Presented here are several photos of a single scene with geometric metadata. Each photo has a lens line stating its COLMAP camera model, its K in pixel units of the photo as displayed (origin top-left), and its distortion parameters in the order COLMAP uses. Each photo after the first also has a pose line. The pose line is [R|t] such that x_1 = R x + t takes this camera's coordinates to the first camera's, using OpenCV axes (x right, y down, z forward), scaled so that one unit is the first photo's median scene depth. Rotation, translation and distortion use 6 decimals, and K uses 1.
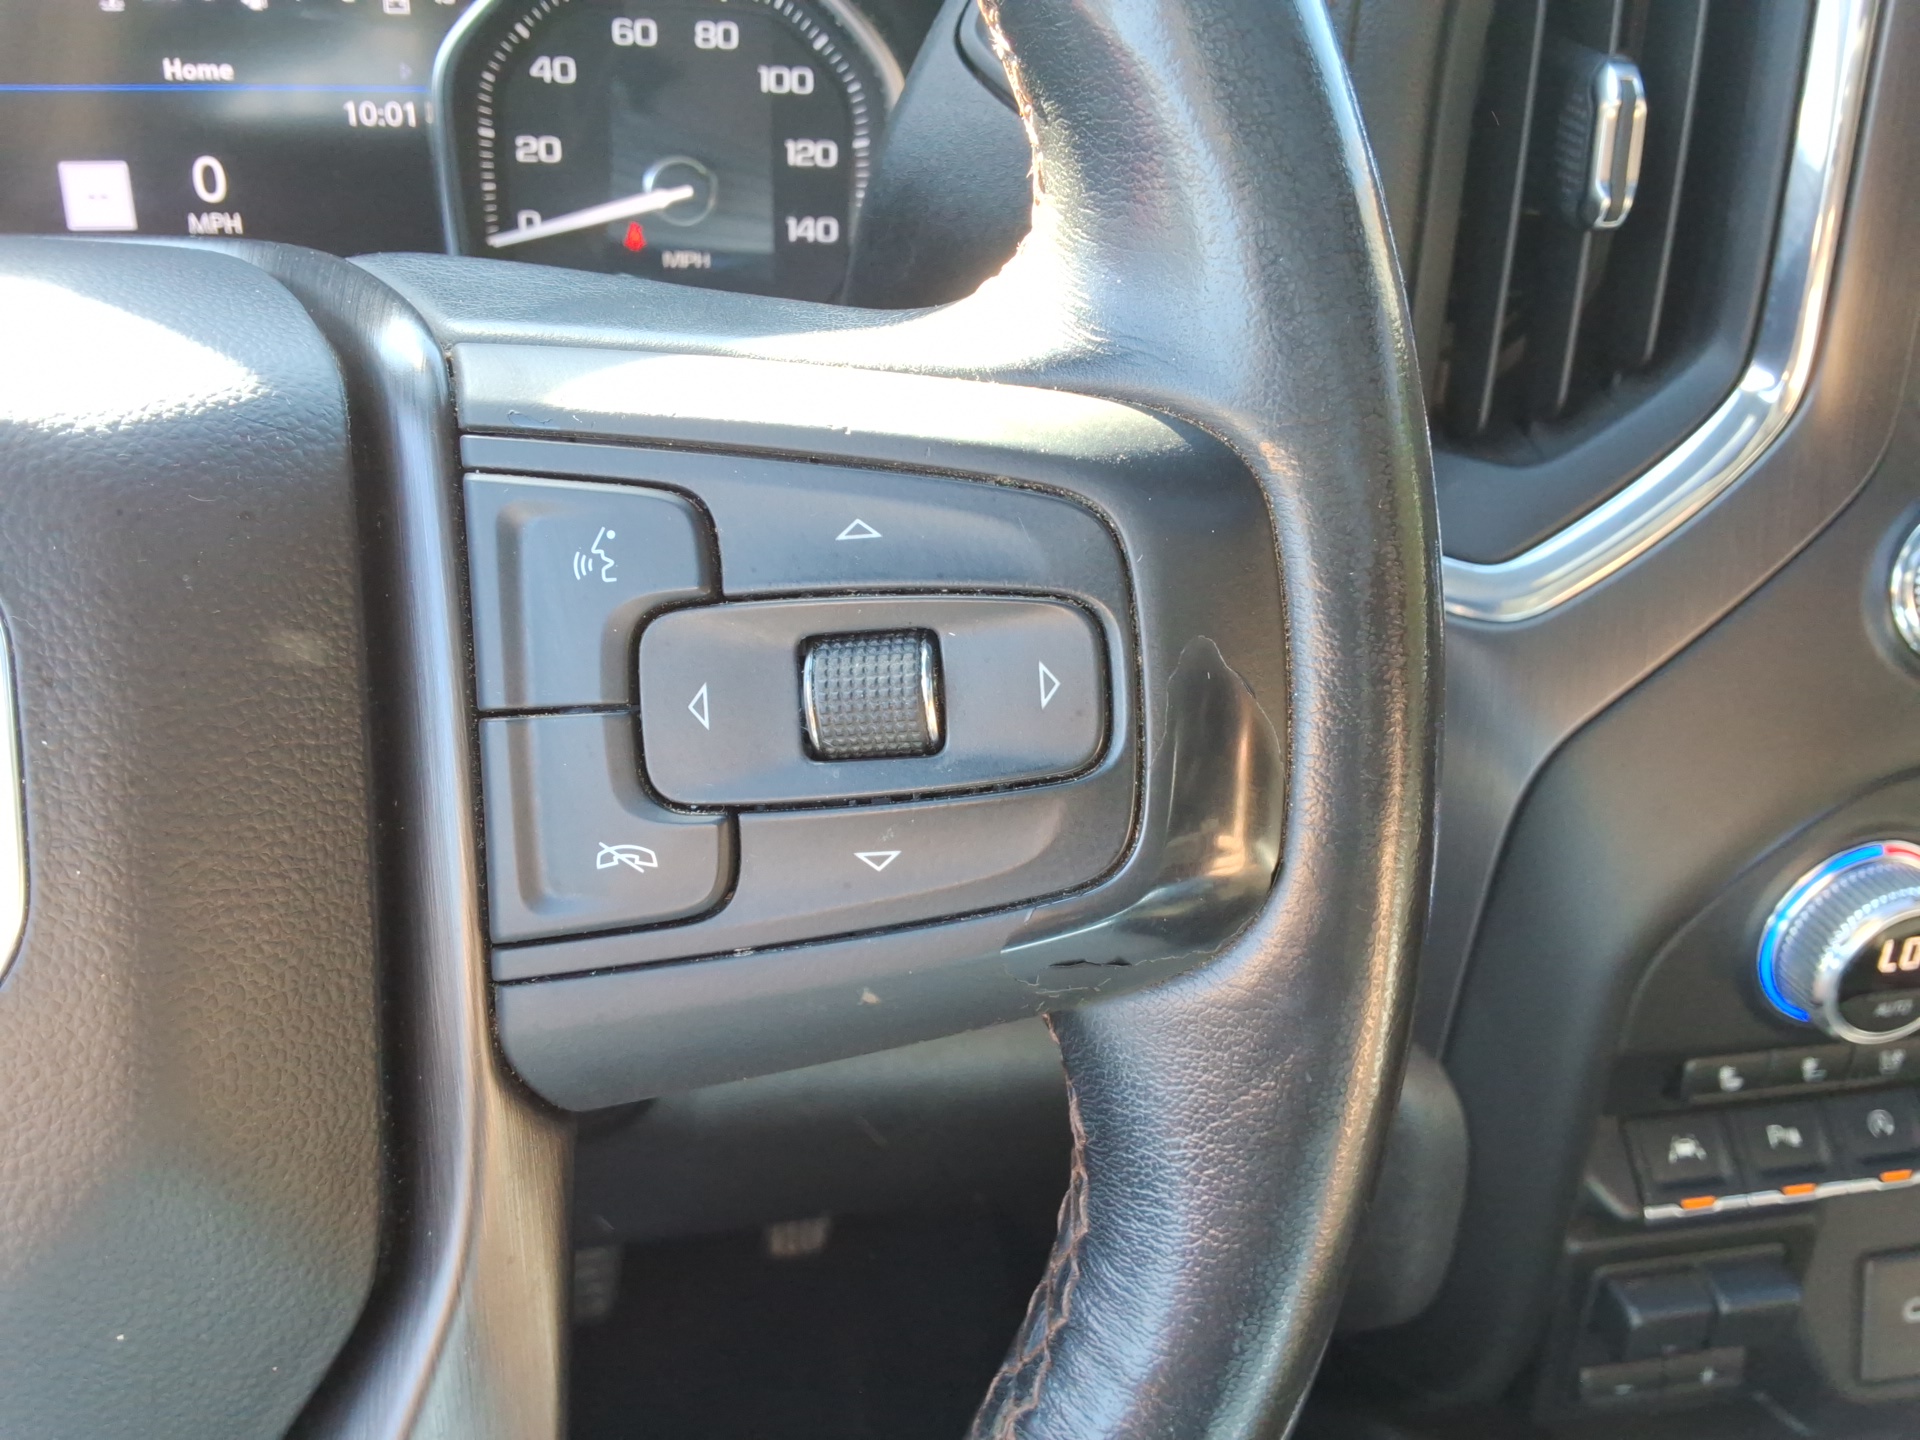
lens RADIAL K [[1670.4, 0, 966.9], [0, 1670.4, 708.9], [0, 0, 1]] dist [0.139047, -0.281876]
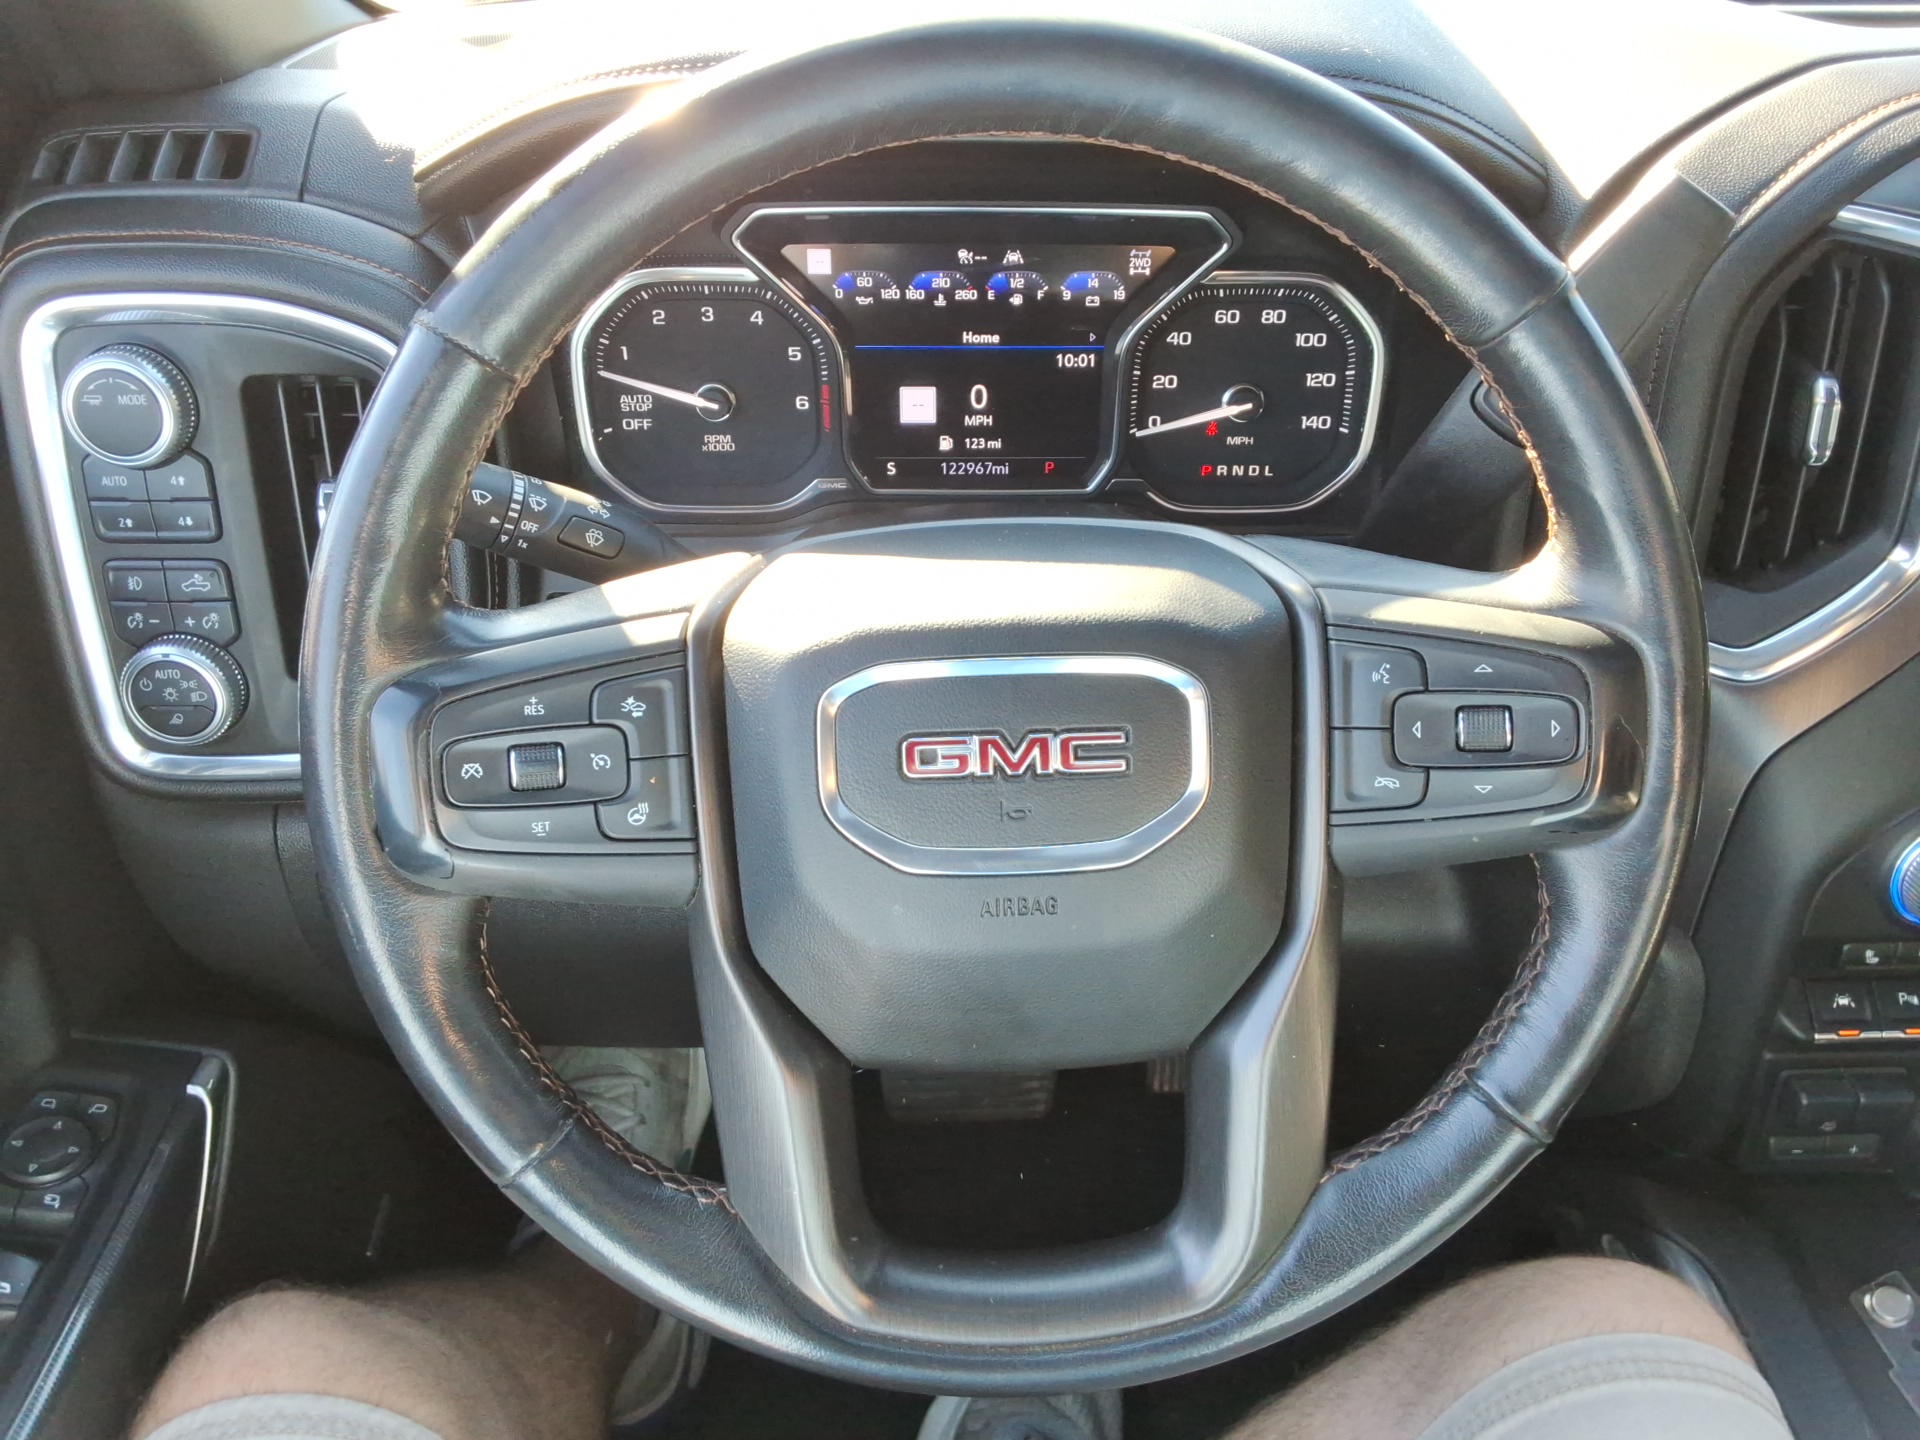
lens RADIAL K [[1542.3, 0, 983.1], [0, 1542.3, 704.8], [0, 0, 1]] dist [0.124210, -0.218454]
pose [[0.987278, 0.046857, -0.151942, -0.205736], [-0.043894, 0.998776, 0.022796, -0.029774], [0.152824, -0.015836, 0.988126, -0.702998]]
